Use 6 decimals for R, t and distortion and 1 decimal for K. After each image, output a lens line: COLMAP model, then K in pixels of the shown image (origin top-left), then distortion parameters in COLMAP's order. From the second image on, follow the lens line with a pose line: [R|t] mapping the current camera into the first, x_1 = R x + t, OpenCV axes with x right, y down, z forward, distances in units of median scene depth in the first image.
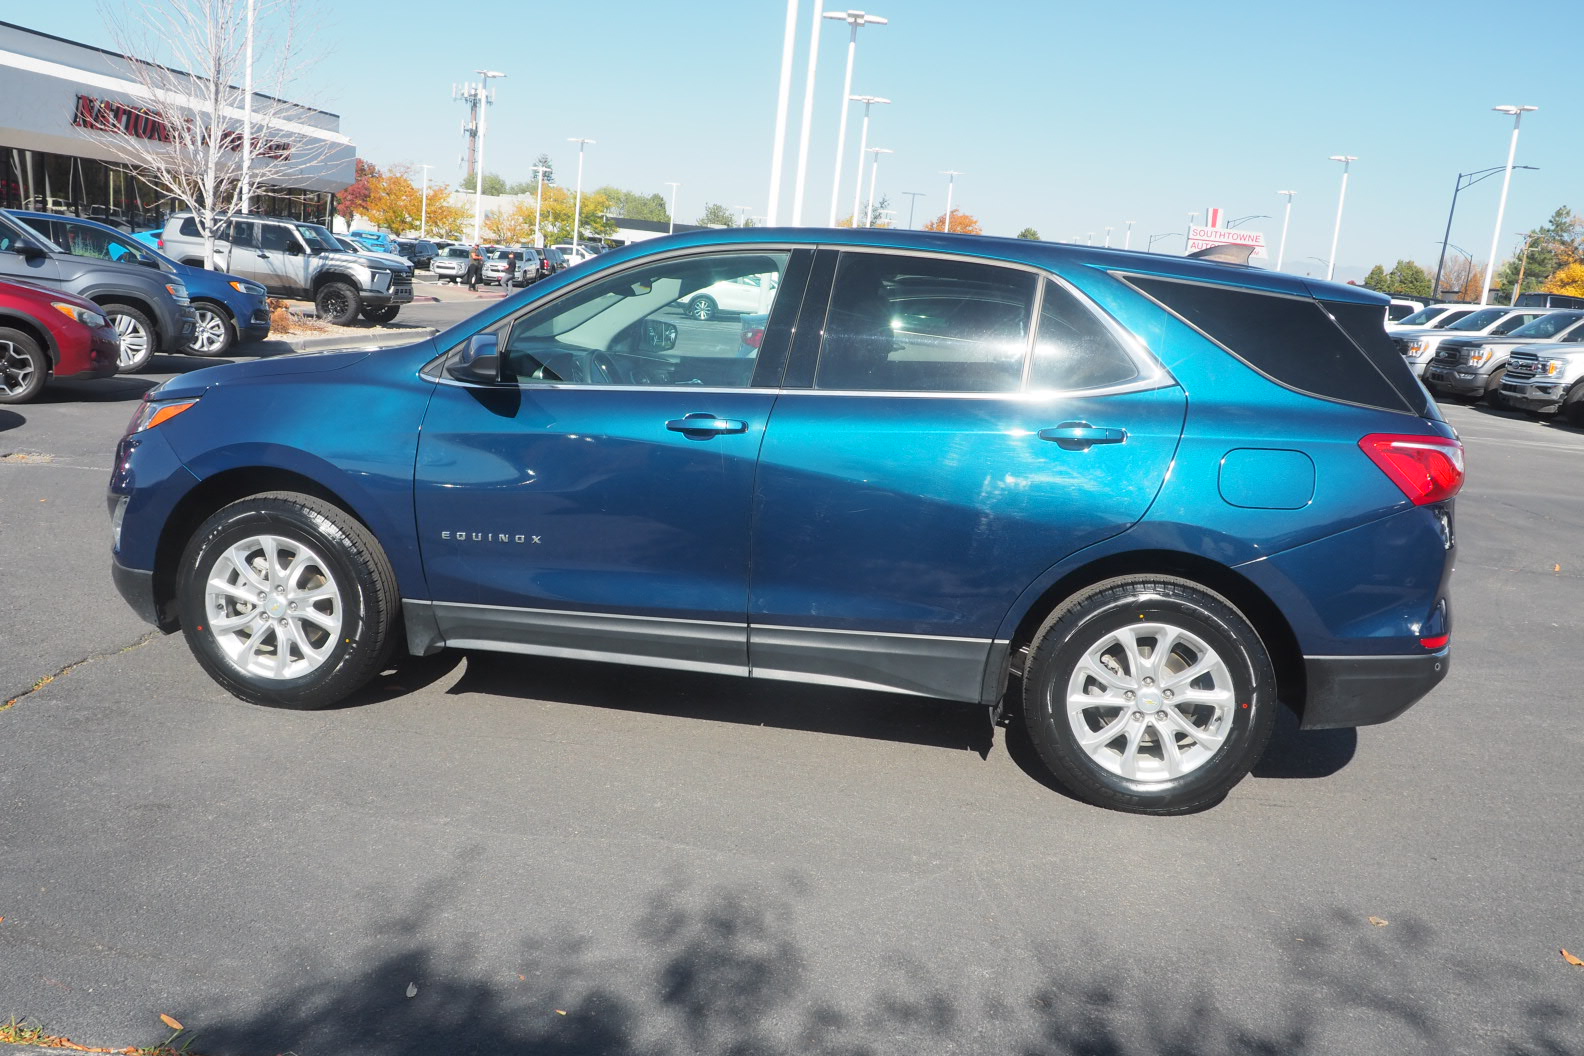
lens RADIAL K [[1296.3, 0, 798.0], [0, 1296.3, 528.5], [0, 0, 1]] dist [-0.015070, 0.009108]
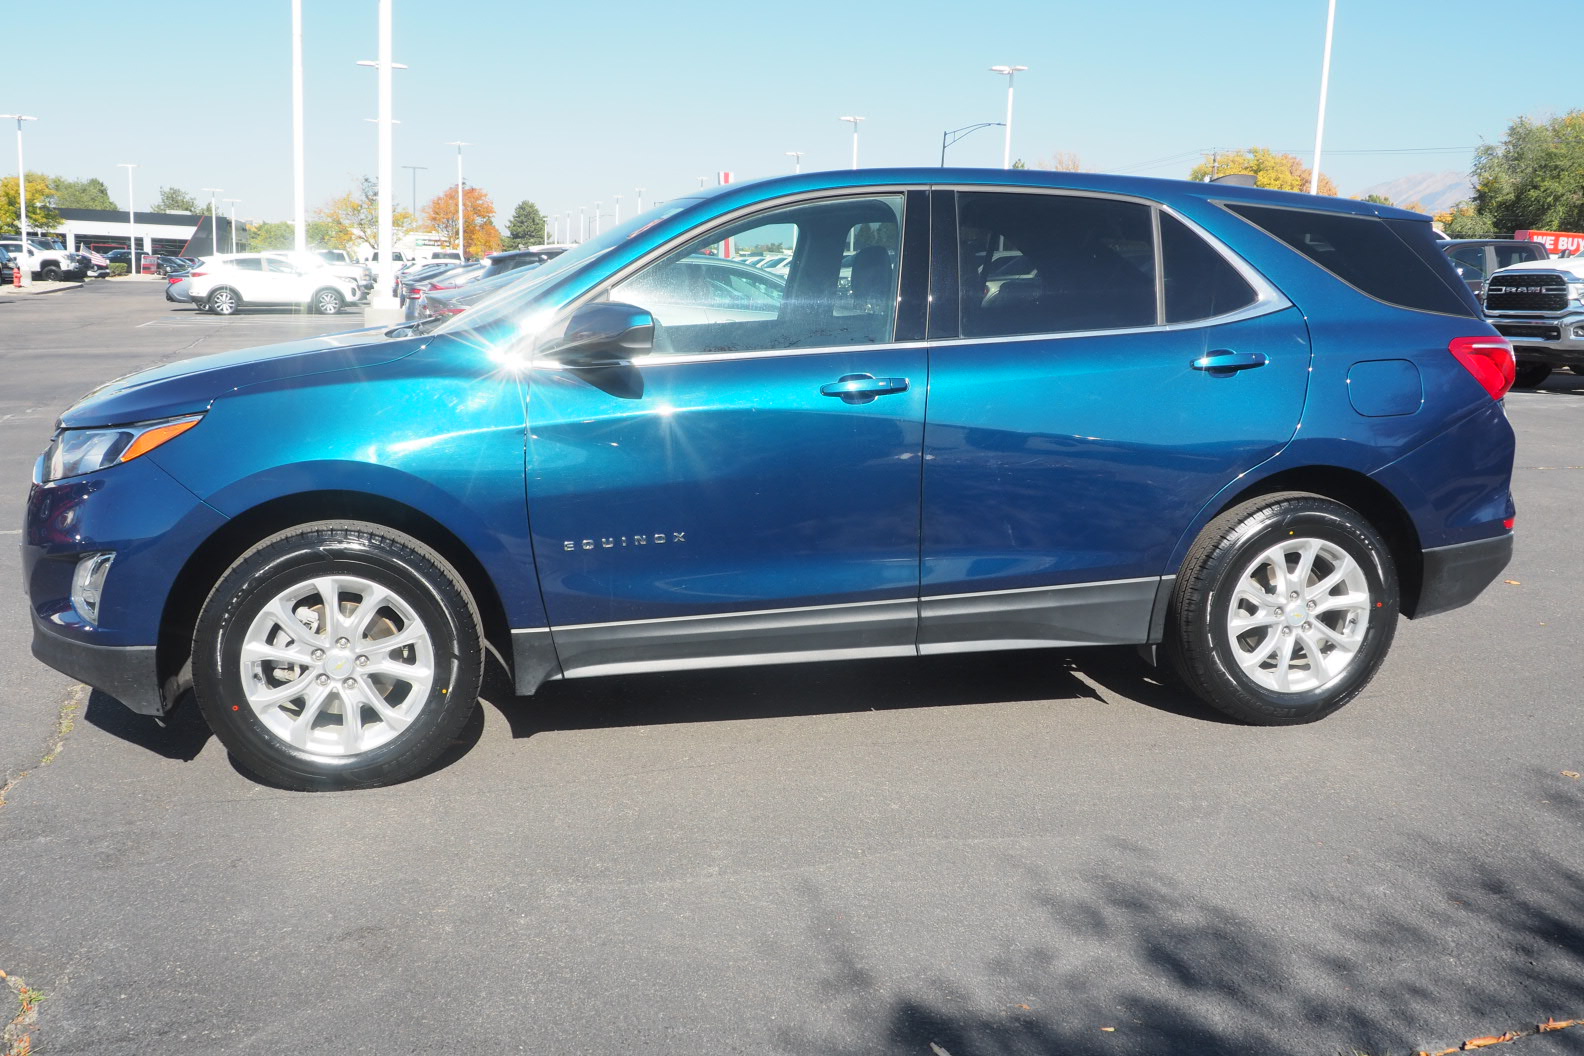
lens RADIAL K [[1342.4, 0, 788.5], [0, 1342.4, 523.1], [0, 0, 1]] dist [-0.012744, 0.008772]
pose [[0.928464, -0.122789, 0.350540, -0.447545], [0.120003, 0.992328, 0.029750, -0.018420], [-0.351503, 0.014444, 0.936075, 0.134773]]
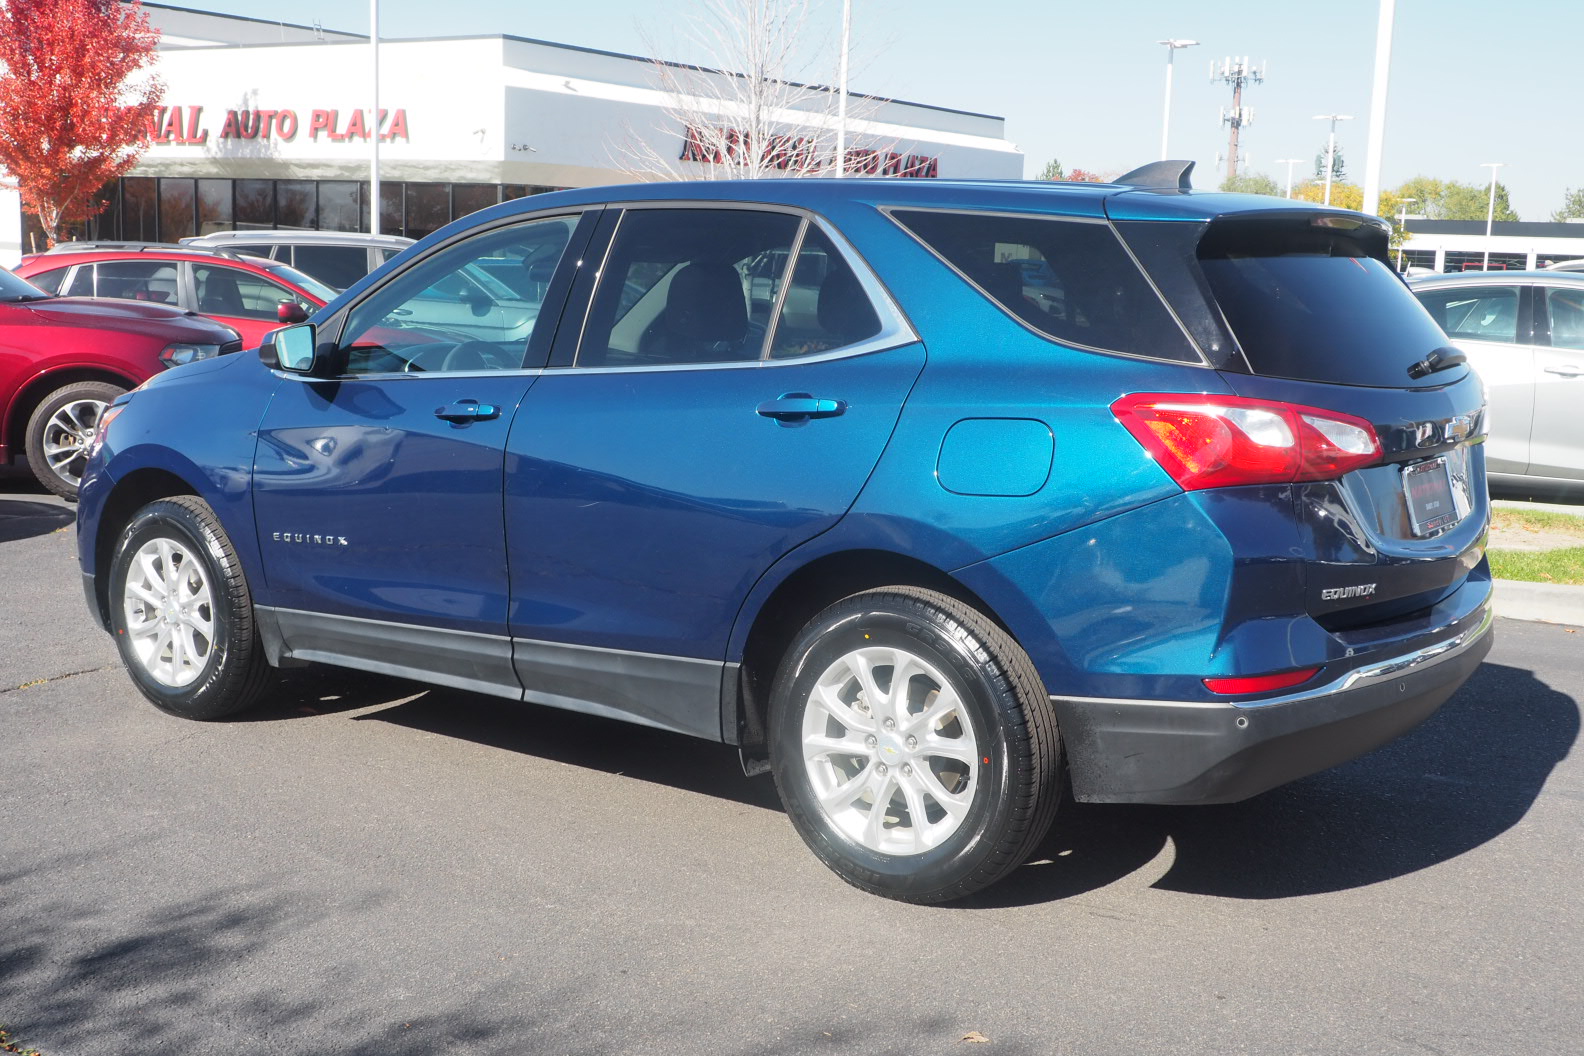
lens RADIAL K [[1771.2, 0, 794.2], [0, 1771.2, 527.7], [0, 0, 1]] dist [-0.012982, 0.000000]
pose [[0.883274, 0.004857, -0.468833, 0.681134], [-0.038488, 0.997323, -0.062180, 0.065862], [0.467276, 0.072967, 0.881096, 0.030595]]
